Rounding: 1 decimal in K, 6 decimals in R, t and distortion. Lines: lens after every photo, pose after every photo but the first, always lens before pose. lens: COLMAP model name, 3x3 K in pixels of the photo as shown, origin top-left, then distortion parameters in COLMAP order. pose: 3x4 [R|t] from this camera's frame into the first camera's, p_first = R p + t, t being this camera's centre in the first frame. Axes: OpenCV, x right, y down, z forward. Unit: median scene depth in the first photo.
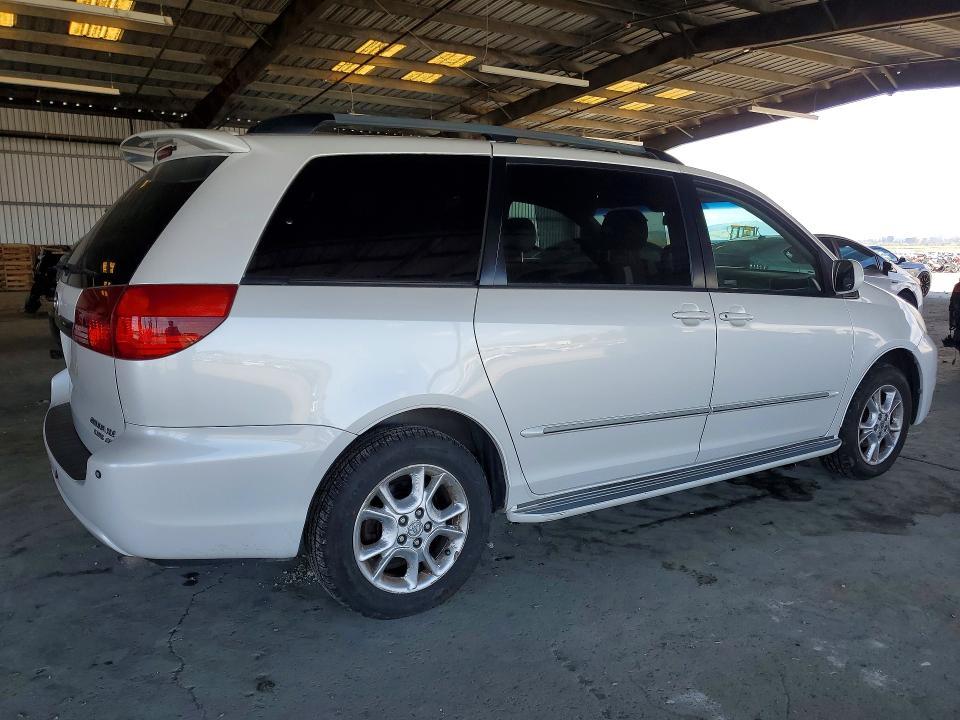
lens RADIAL K [[735.2, 0, 485.8], [0, 735.2, 365.8], [0, 0, 1]] dist [-0.008514, 0.009876]
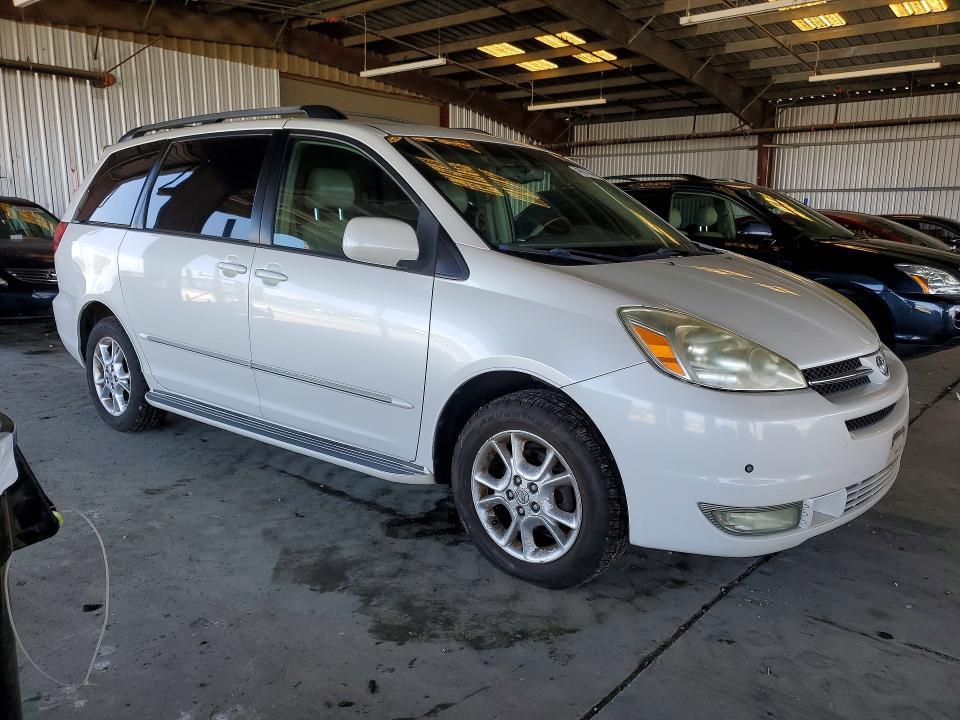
lens RADIAL K [[735.2, 0, 485.8], [0, 735.2, 359.7], [0, 0, 1]] dist [-0.008514, 0.009876]
pose [[0.336701, 0.171302, -0.925898, 1.190311], [-0.166035, 0.978706, 0.120693, -0.107398], [0.926857, 0.113094, 0.357974, 0.830734]]
